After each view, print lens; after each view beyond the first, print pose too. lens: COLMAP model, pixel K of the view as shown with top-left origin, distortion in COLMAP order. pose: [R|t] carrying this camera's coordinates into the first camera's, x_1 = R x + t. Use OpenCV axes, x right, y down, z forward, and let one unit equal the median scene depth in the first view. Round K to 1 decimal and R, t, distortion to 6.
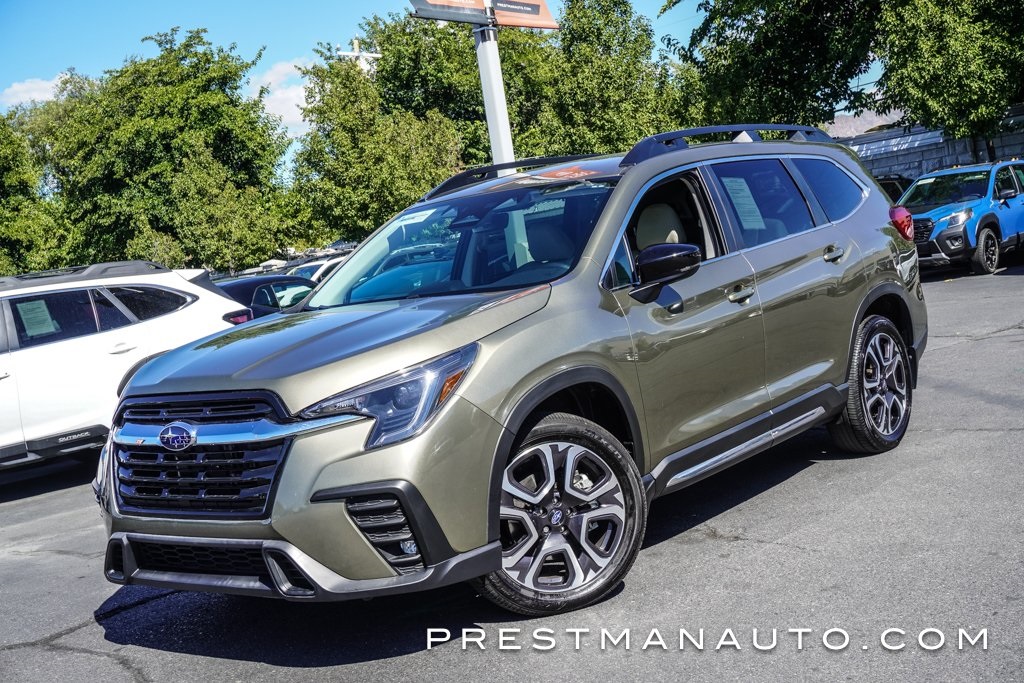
lens RADIAL K [[1377.1, 0, 512.0], [0, 1377.1, 341.5], [0, 0, 1]] dist [0.000239, 0.038401]
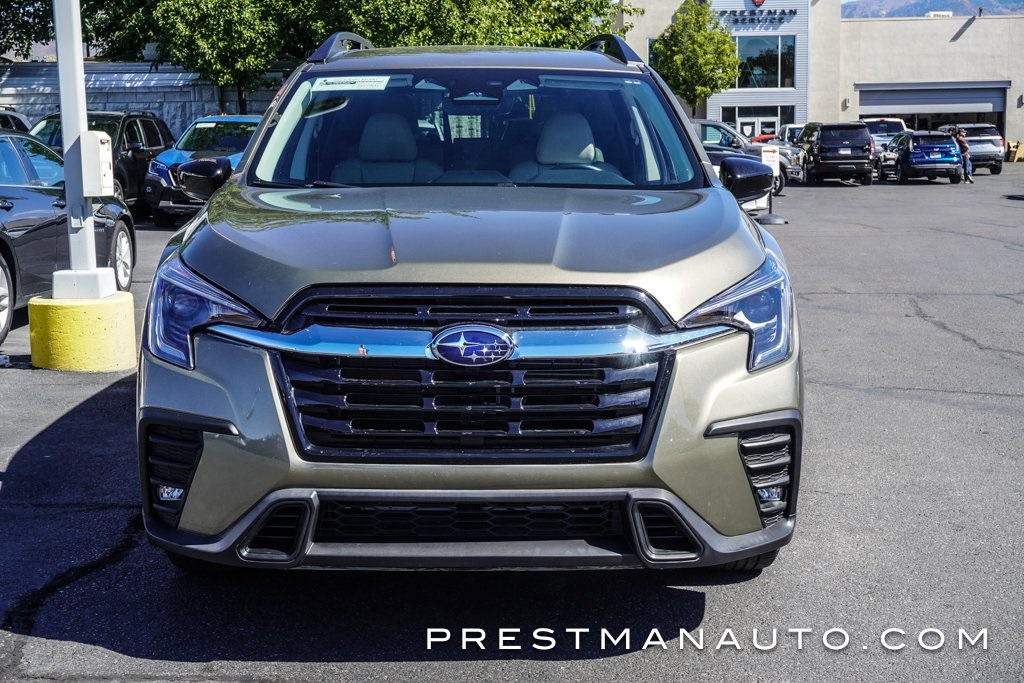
lens RADIAL K [[1424.4, 0, 512.0], [0, 1424.4, 341.5], [0, 0, 1]] dist [0.029464, 0.089129]
pose [[0.759888, 0.045242, 0.648478, -0.549909], [-0.062915, 0.998011, 0.004095, 0.049330], [-0.647003, -0.043911, 0.761222, 0.346030]]
